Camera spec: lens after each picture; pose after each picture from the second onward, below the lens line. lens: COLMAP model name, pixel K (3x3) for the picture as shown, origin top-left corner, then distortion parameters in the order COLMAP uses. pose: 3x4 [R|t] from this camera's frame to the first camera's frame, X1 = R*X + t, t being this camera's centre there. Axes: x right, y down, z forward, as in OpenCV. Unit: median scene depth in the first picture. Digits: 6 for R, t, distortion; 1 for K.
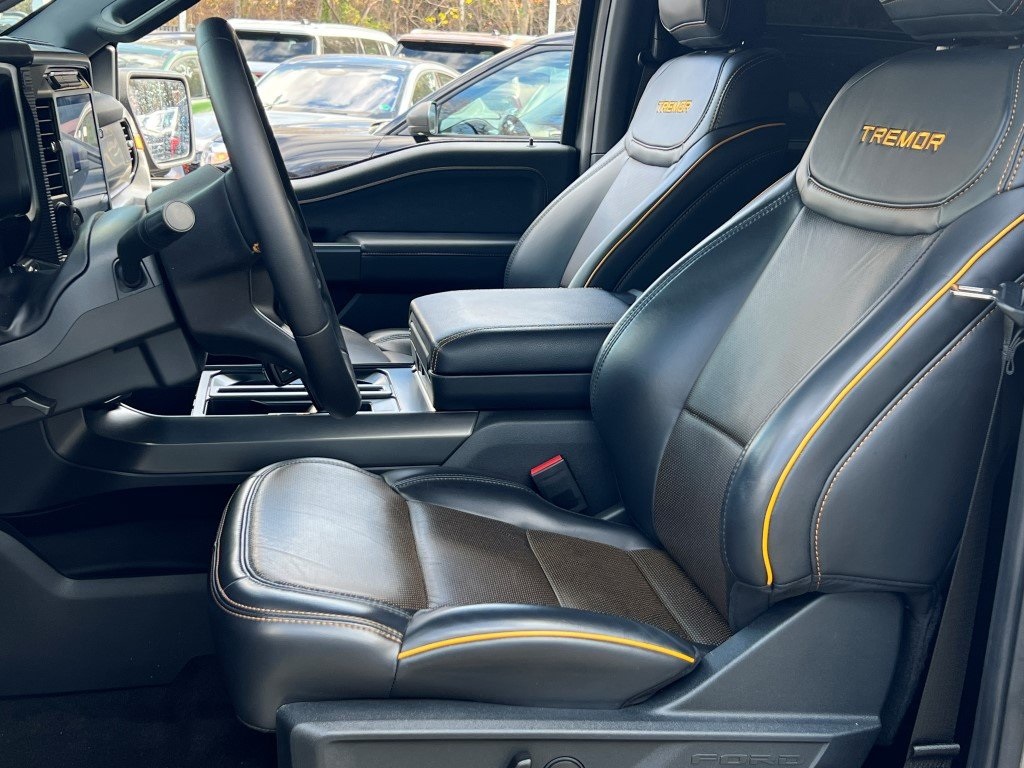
lens RADIAL K [[1387.1, 0, 512.0], [0, 1387.1, 384.0], [0, 0, 1]] dist [0.204484, -0.100821]
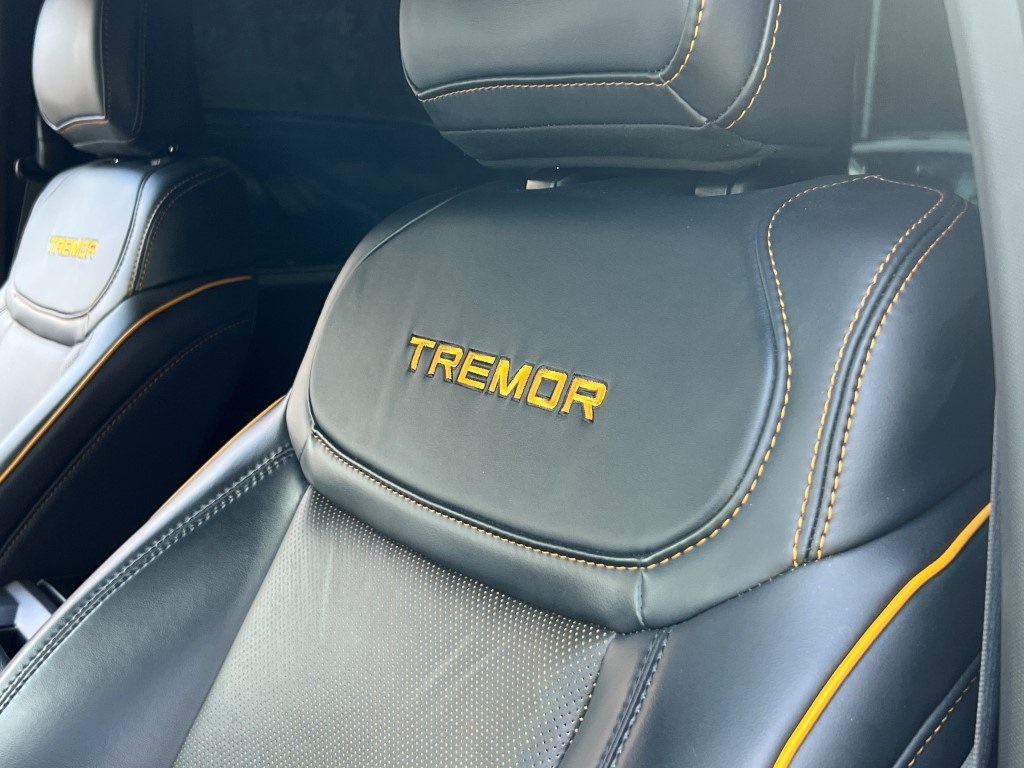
lens RADIAL K [[1348.9, 0, 512.0], [0, 1348.9, 384.0], [0, 0, 1]] dist [0.207218, -0.070035]
pose [[0.929146, -0.087867, 0.359120, 0.110062], [0.105867, 0.993905, -0.030727, -0.149330], [-0.354231, 0.066569, 0.932786, 0.547780]]
